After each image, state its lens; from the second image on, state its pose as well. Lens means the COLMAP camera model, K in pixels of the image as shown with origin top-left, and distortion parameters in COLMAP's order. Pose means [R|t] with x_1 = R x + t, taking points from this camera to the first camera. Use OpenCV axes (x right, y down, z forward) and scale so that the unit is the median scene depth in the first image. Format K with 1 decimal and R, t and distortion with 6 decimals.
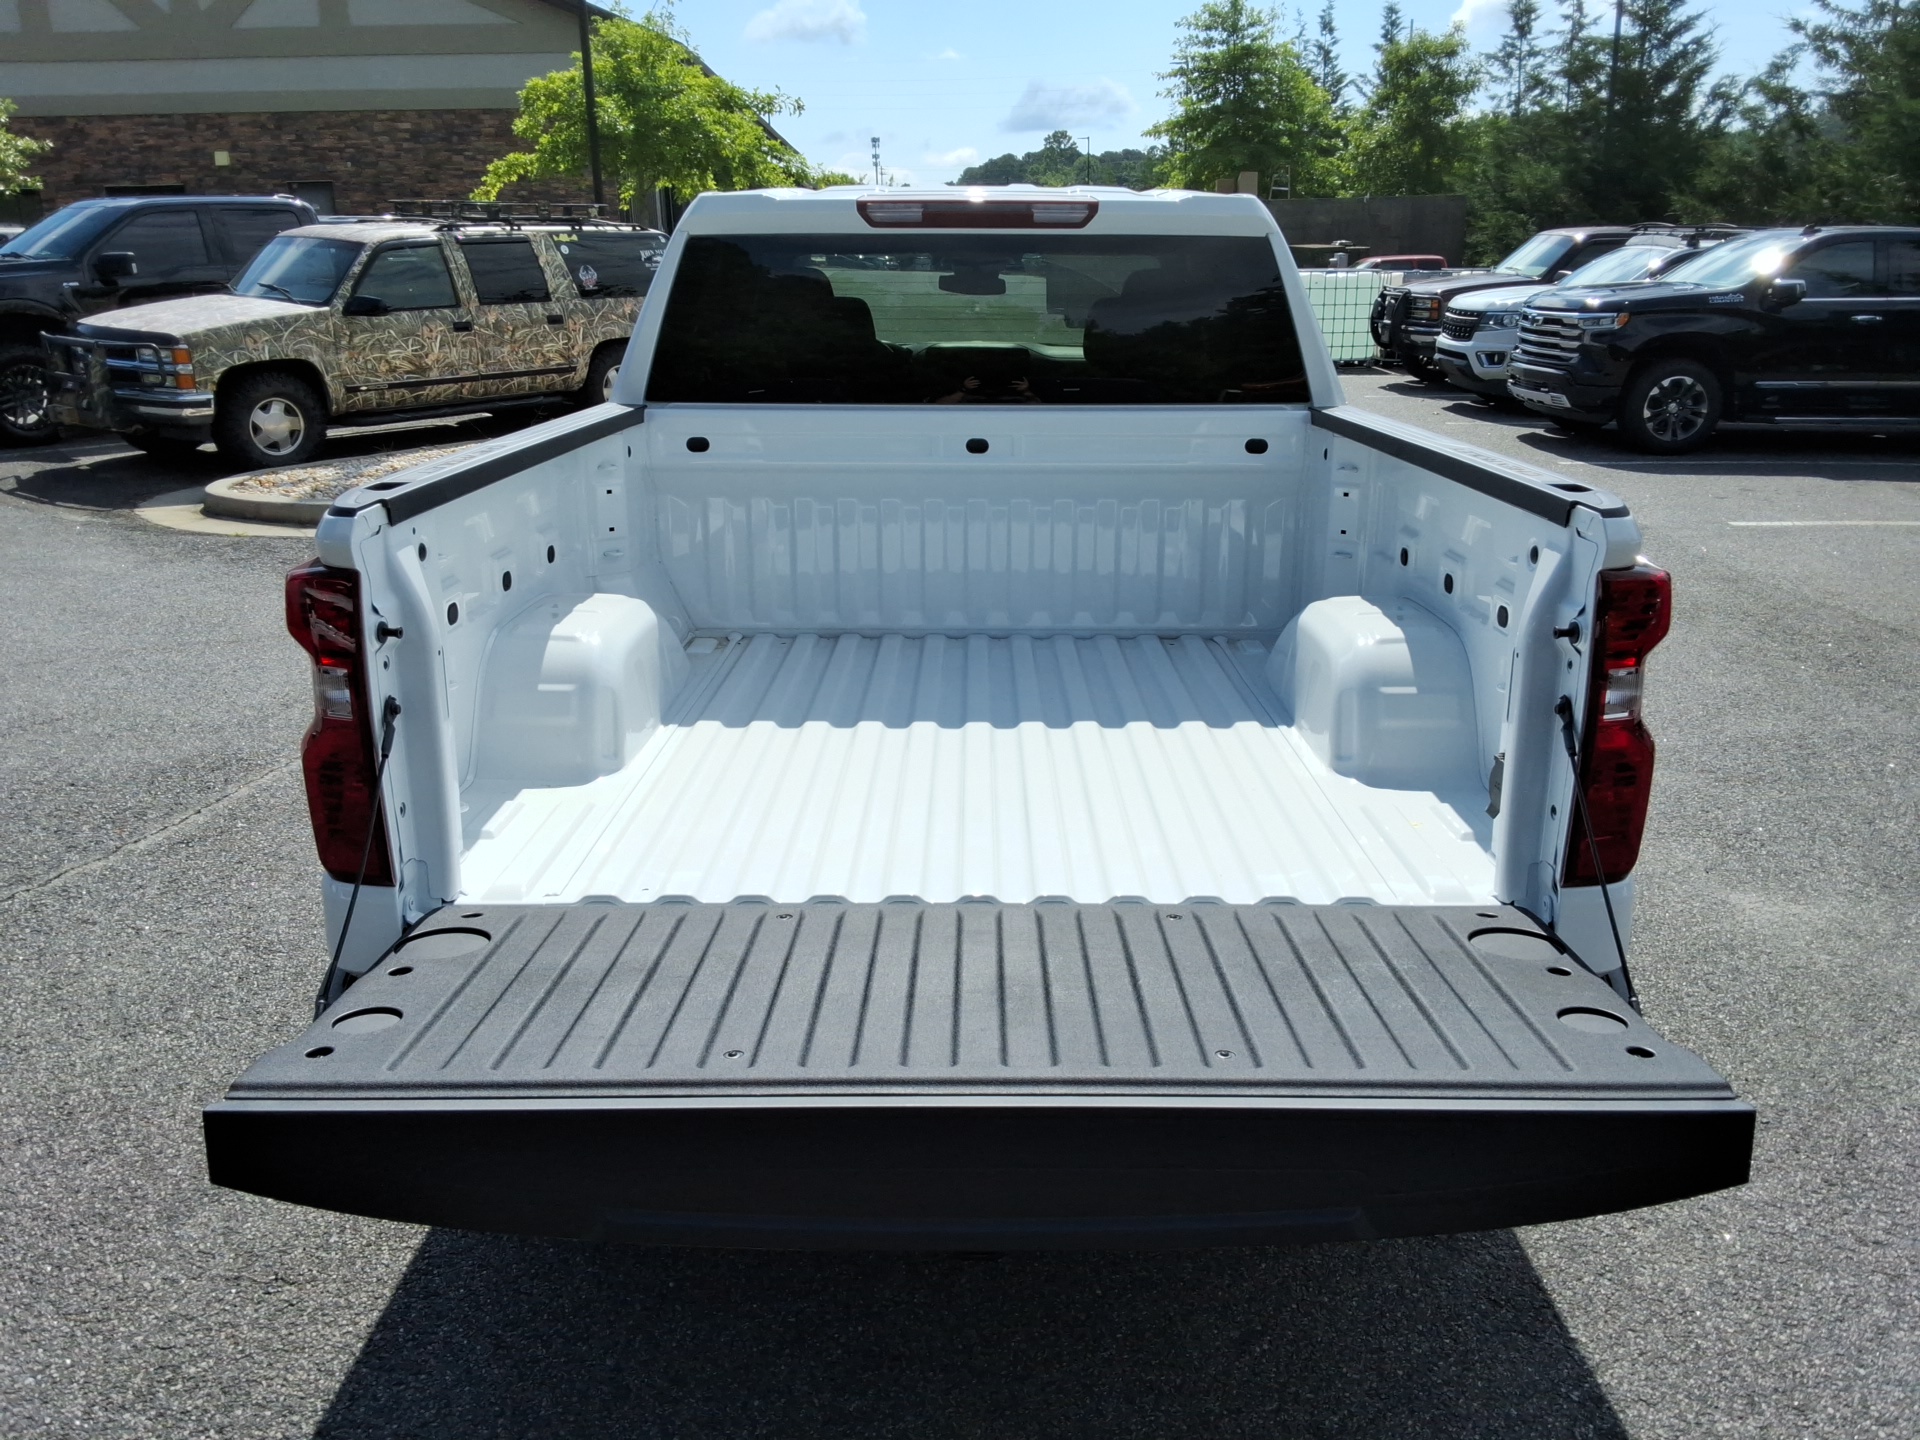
lens RADIAL K [[1517.6, 0, 966.1], [0, 1517.6, 759.9], [0, 0, 1]] dist [0.087664, -0.124340]
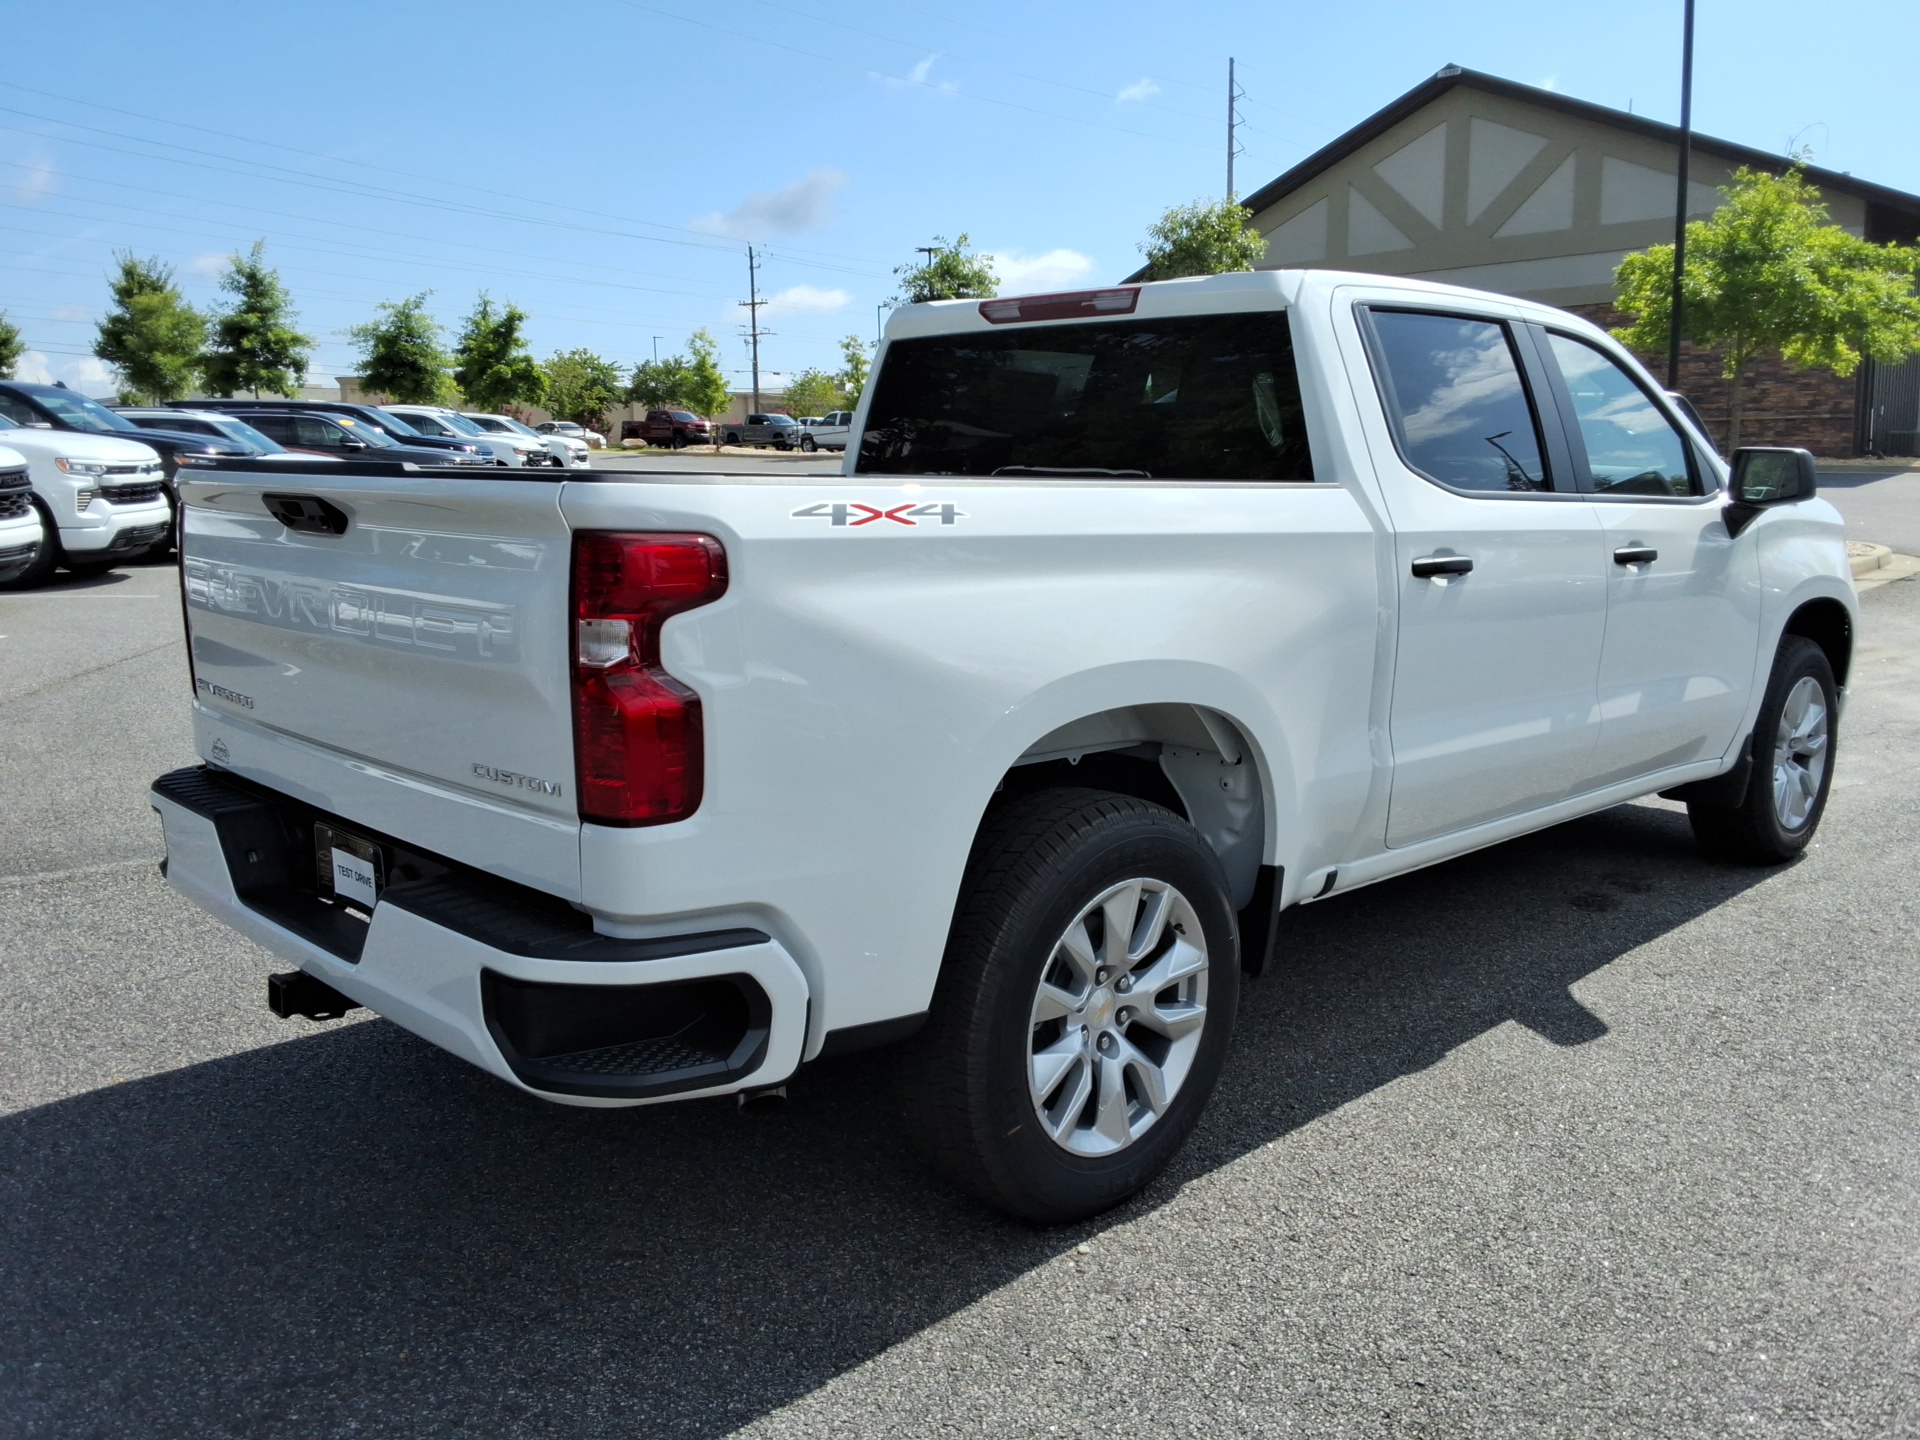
lens RADIAL K [[1515.7, 0, 964.0], [0, 1515.7, 764.9], [0, 0, 1]] dist [0.107448, -0.154905]
pose [[0.707459, 0.145953, -0.691519, 0.211013], [-0.223757, 0.974367, -0.023264, 0.001128], [0.670398, 0.171191, 0.721983, 0.060641]]
